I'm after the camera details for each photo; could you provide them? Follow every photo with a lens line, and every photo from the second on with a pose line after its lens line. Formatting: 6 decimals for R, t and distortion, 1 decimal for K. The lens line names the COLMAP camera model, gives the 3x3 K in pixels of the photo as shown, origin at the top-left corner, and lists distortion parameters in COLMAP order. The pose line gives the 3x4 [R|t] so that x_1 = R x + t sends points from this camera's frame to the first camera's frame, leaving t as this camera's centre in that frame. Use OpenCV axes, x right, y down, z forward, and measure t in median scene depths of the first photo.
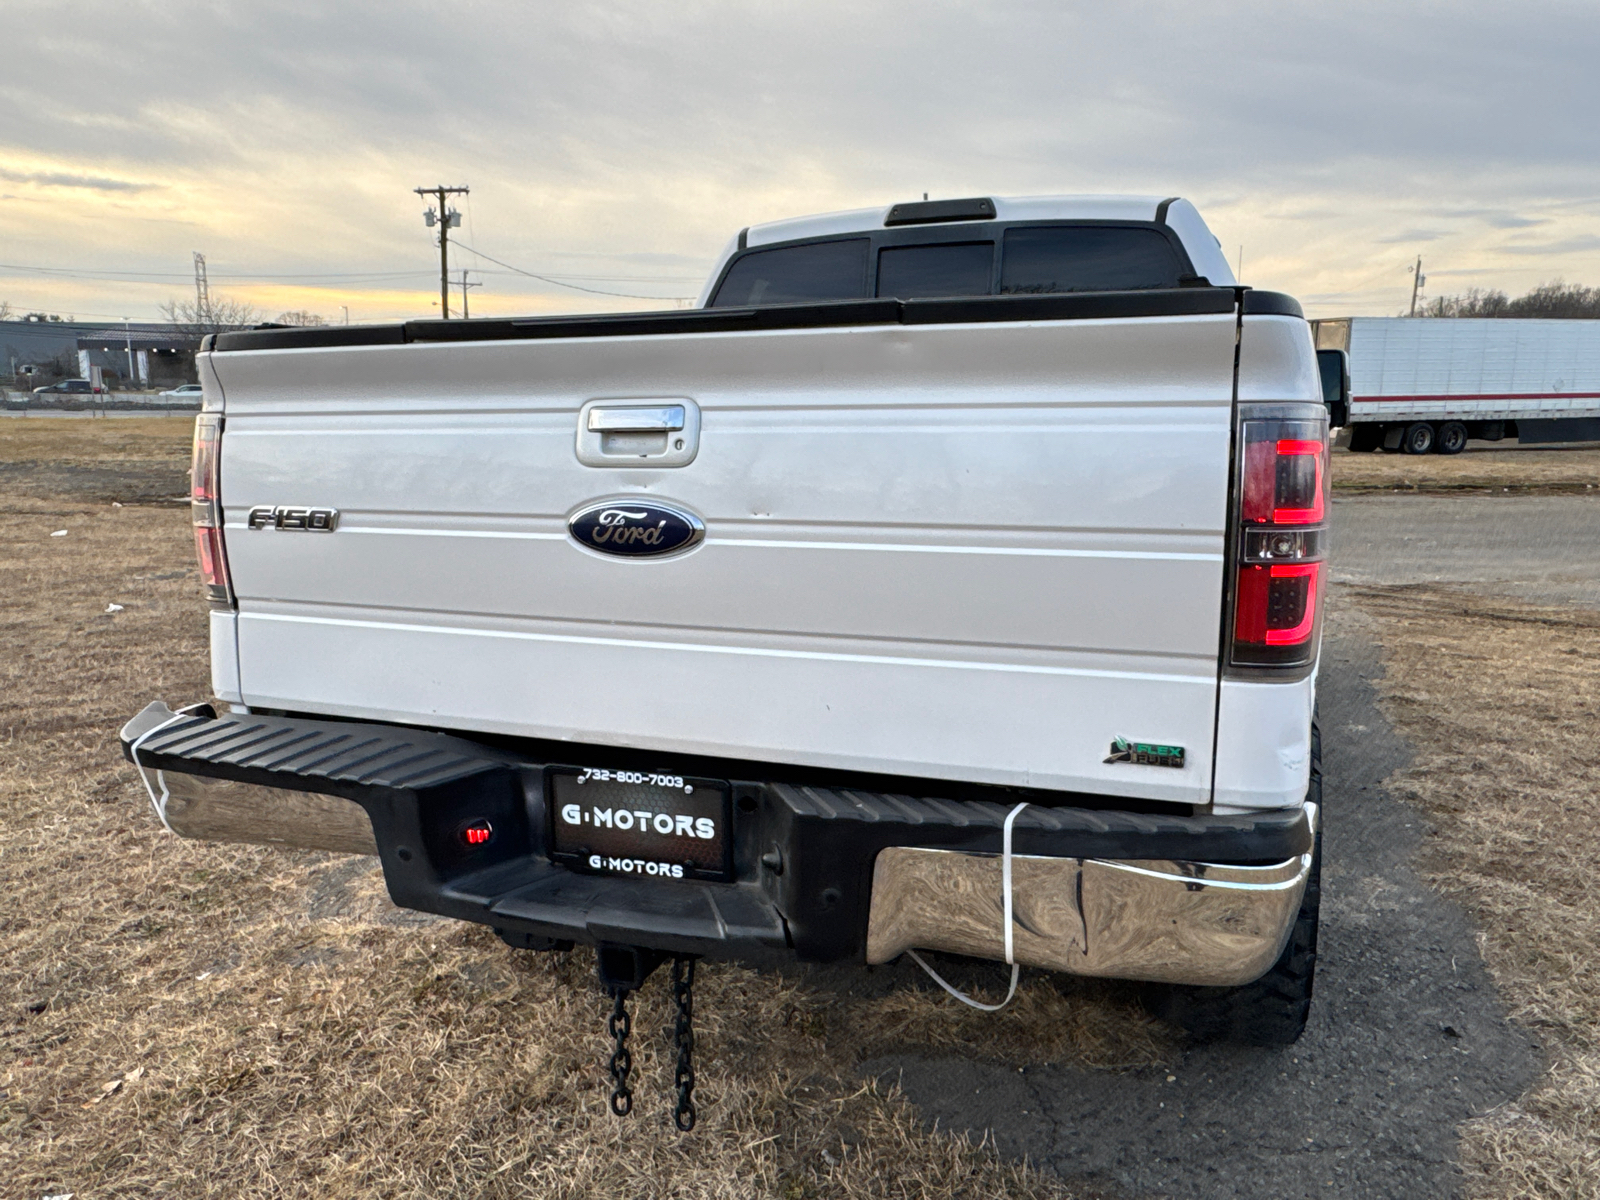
lens RADIAL K [[1127.3, 0, 800.0], [0, 1127.3, 600.0], [0, 0, 1]] dist [-0.001532, -0.000009]
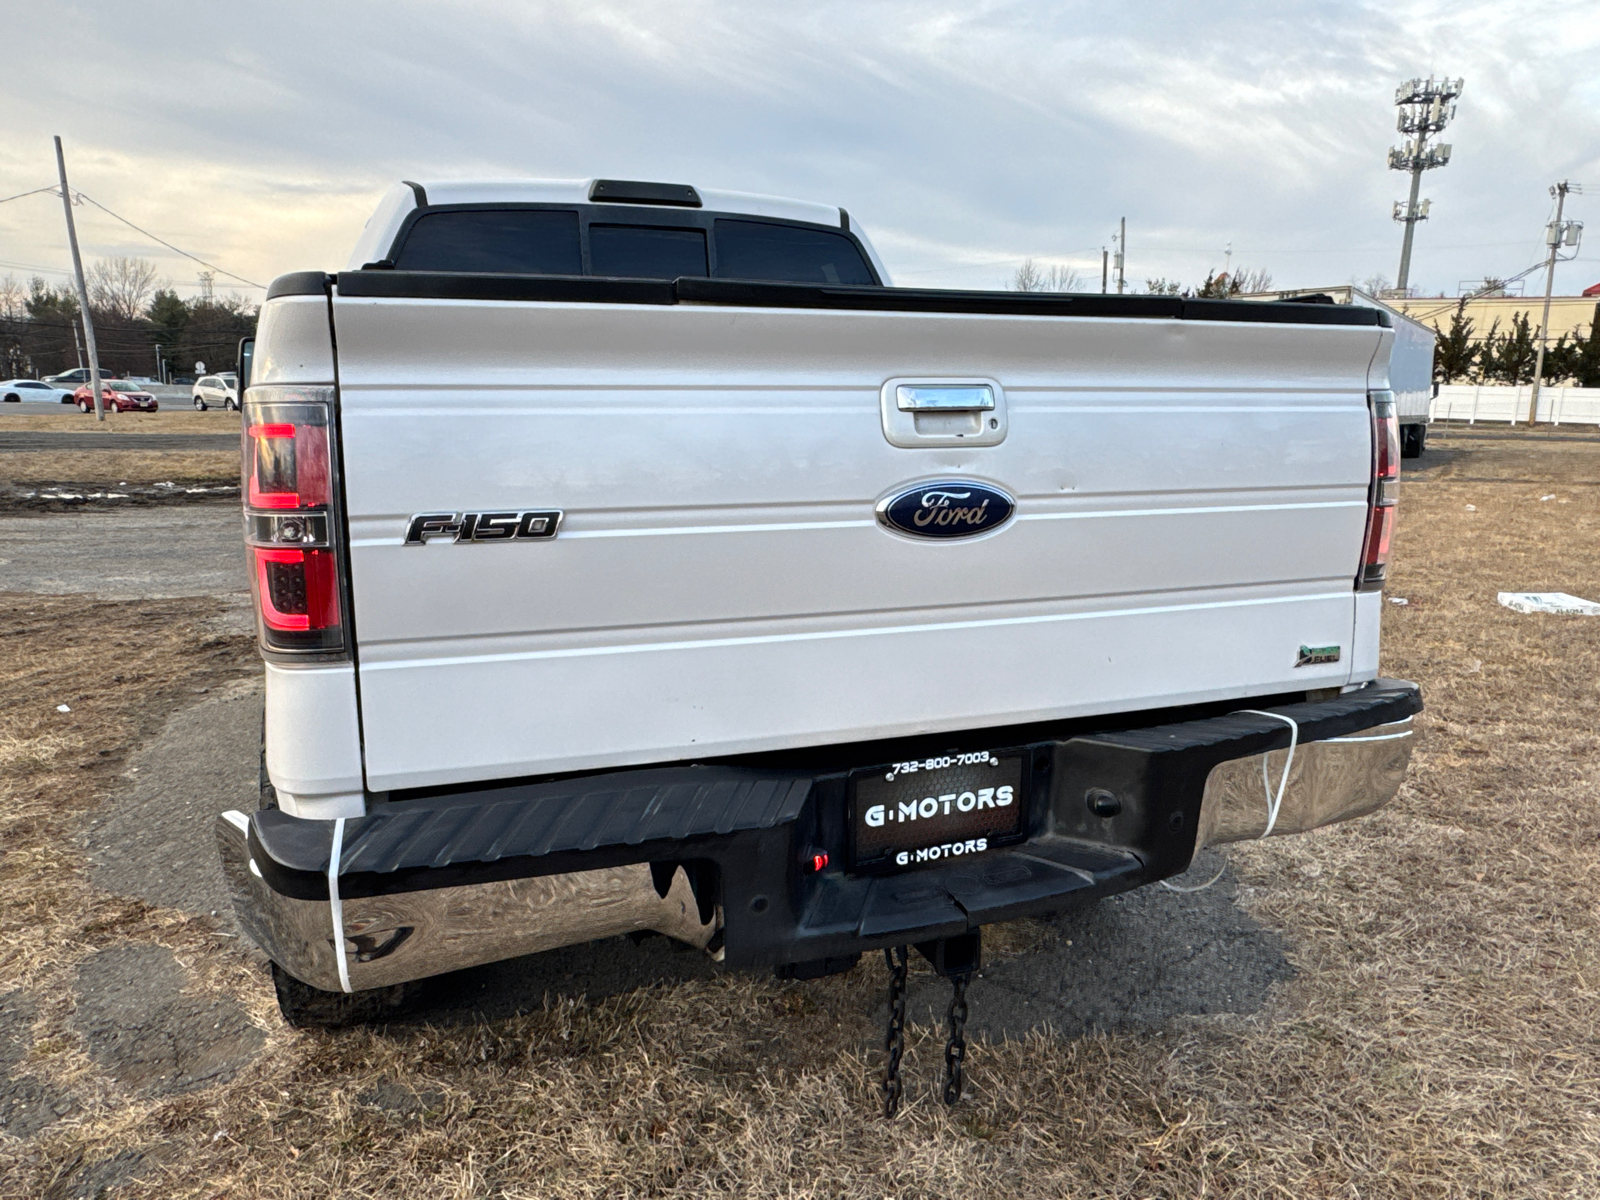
lens RADIAL K [[1119.4, 0, 800.0], [0, 1119.4, 600.0], [0, 0, 1]] dist [-0.002560, 0.004097]
pose [[0.766237, -0.104024, 0.634082, -0.849287], [0.096444, 0.994249, 0.046566, -0.041480], [-0.635280, 0.025473, 0.771862, 0.317977]]
